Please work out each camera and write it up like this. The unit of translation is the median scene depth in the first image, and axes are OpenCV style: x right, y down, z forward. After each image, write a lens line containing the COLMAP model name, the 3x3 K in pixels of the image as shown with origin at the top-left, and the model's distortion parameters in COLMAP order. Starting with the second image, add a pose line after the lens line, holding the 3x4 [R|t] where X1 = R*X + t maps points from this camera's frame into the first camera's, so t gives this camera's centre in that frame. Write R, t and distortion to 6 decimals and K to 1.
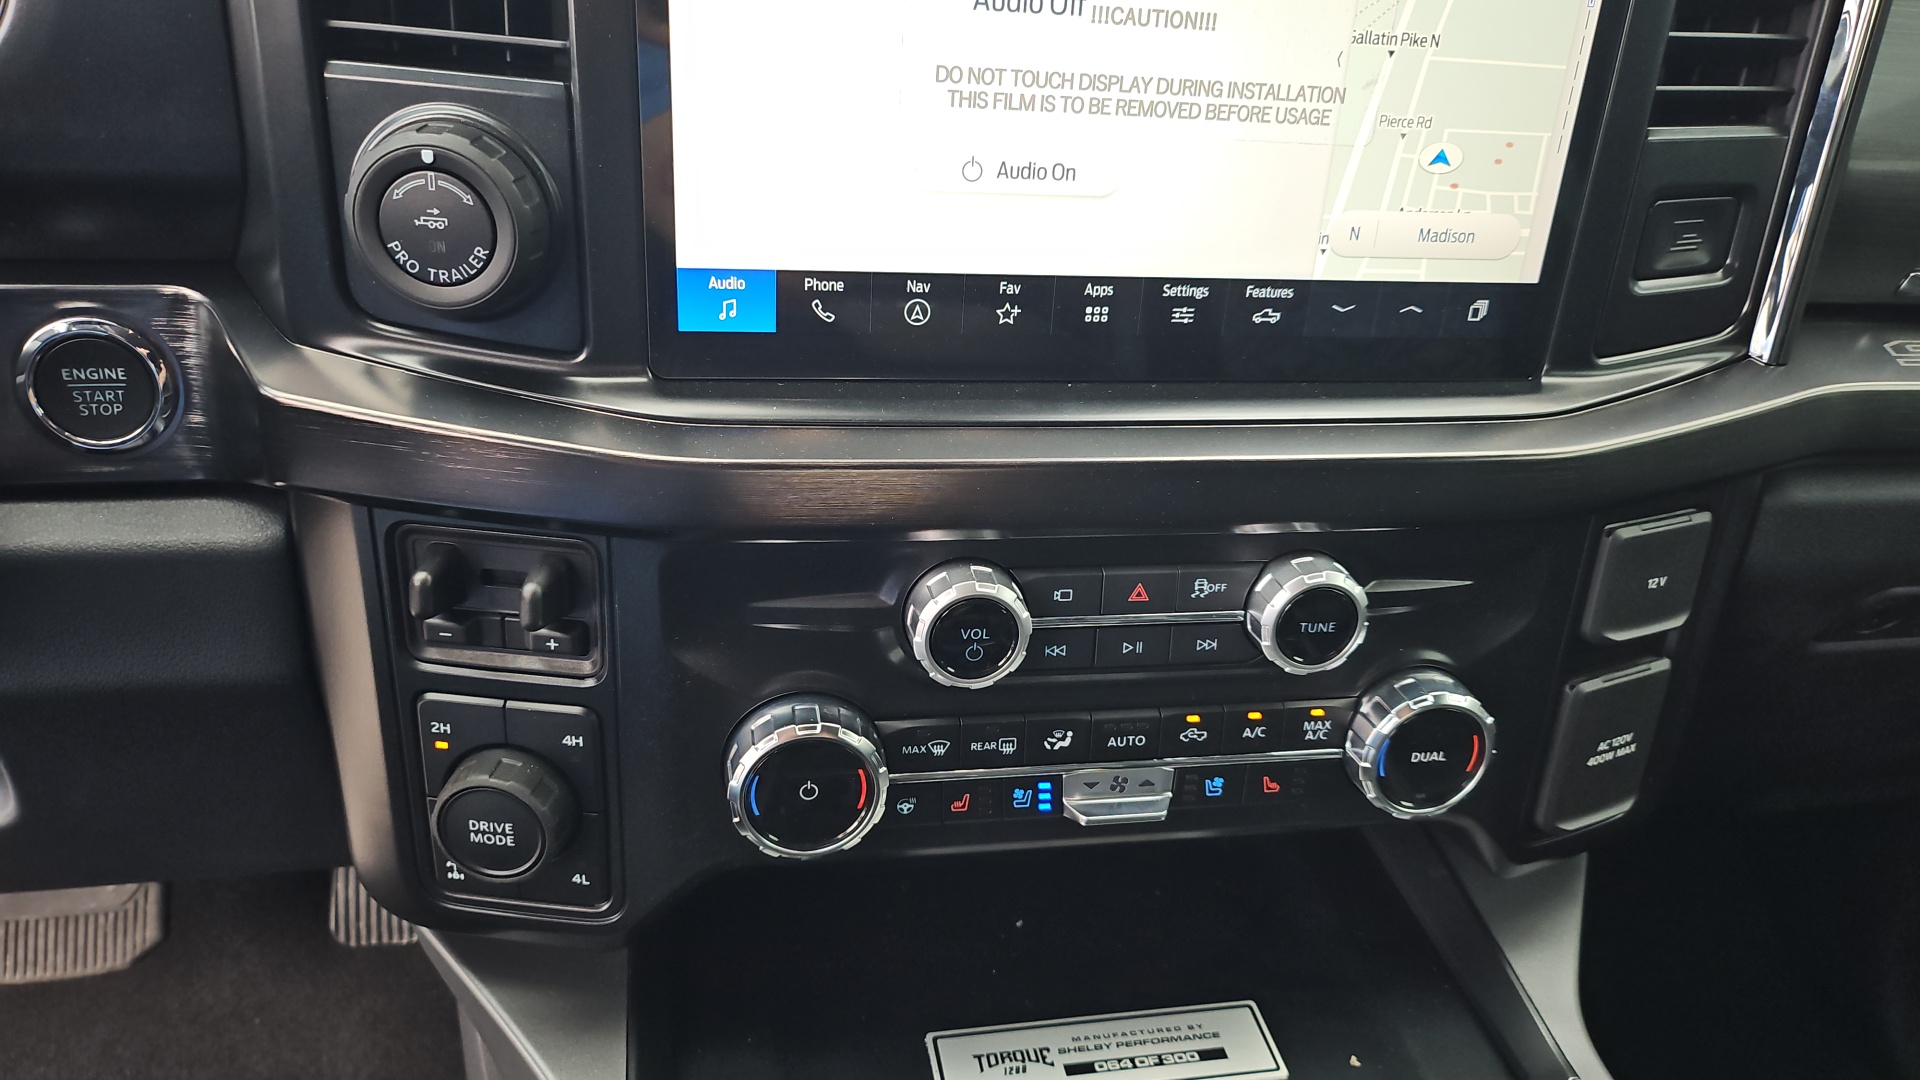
lens RADIAL K [[1348.1, 0, 969.1], [0, 1348.1, 545.3], [0, 0, 1]] dist [0.024130, -0.013338]
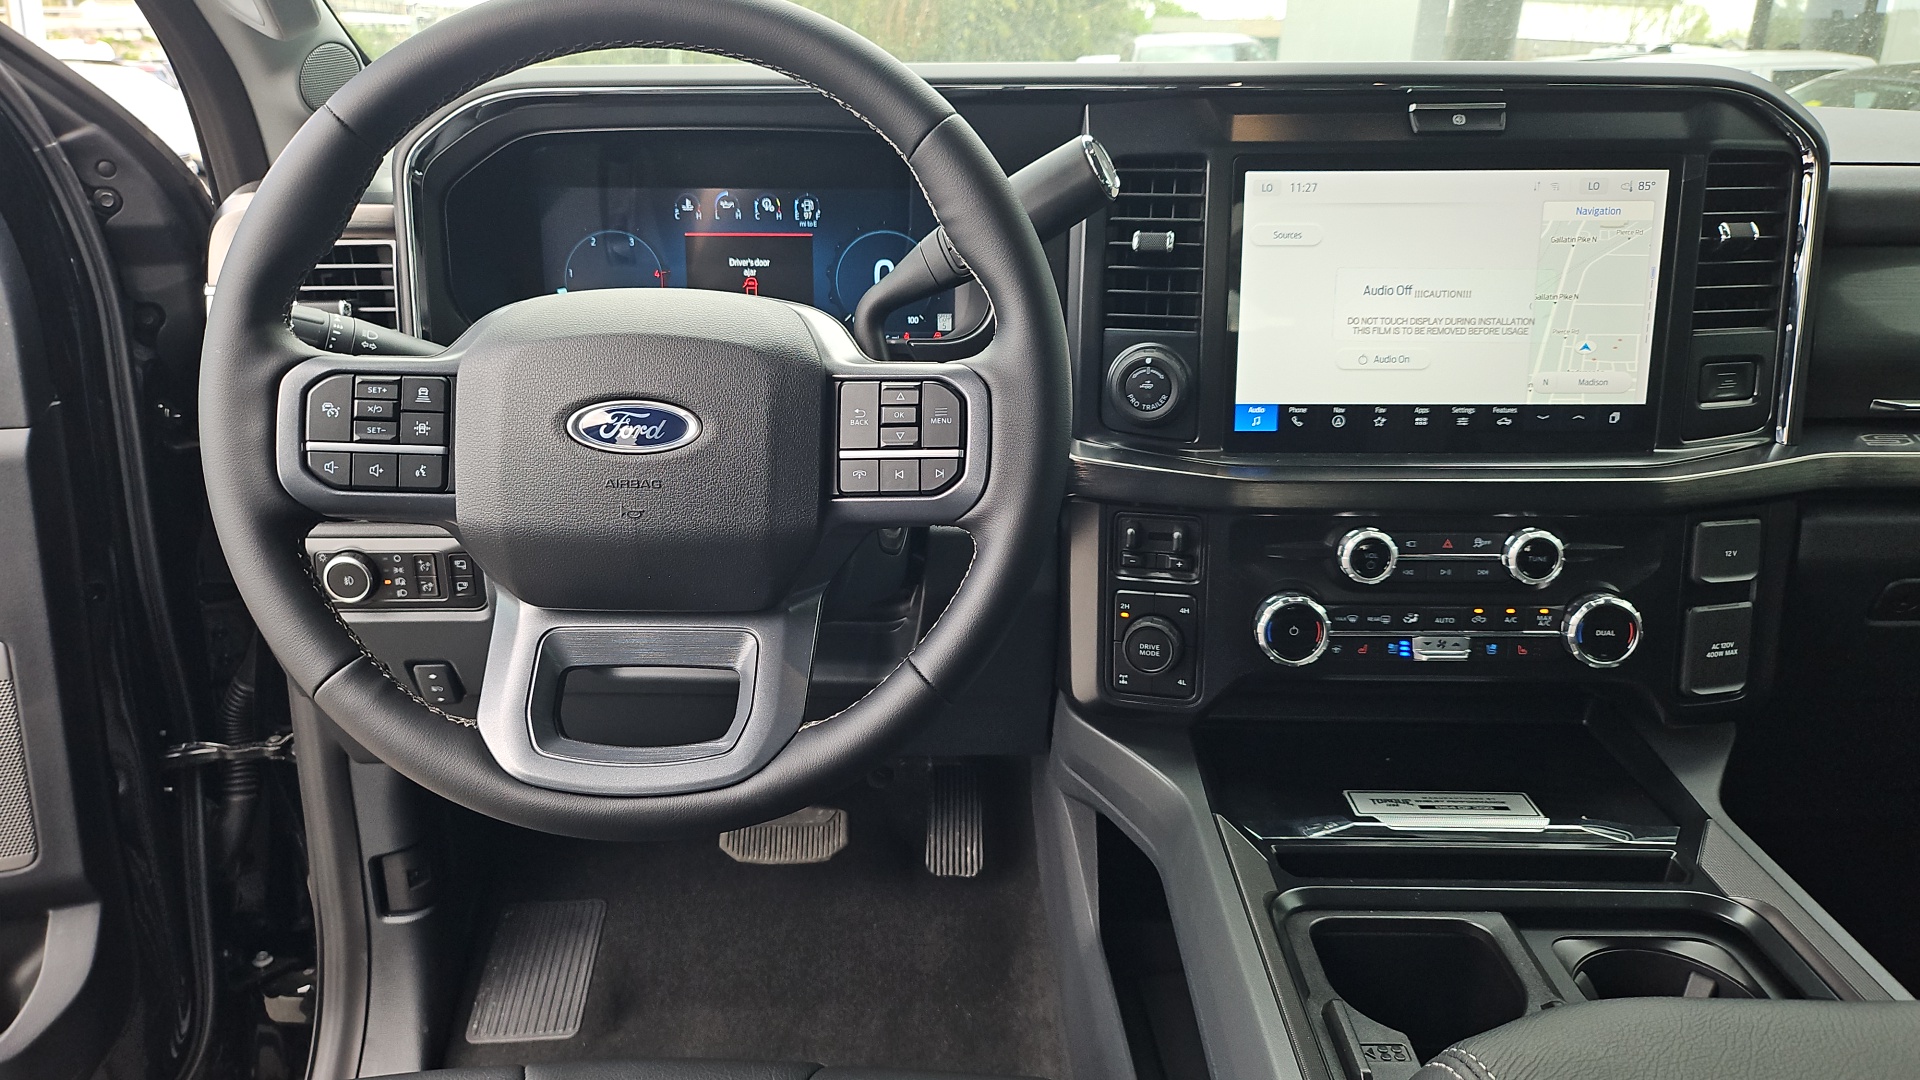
lens RADIAL K [[1348.1, 0, 952.3], [0, 1348.1, 537.7], [0, 0, 1]] dist [0.024130, -0.013338]
pose [[0.975473, -0.018237, -0.219361, -0.171008], [-0.028756, 0.977464, -0.209135, 0.495449], [0.218232, 0.210314, 0.952965, -1.226514]]
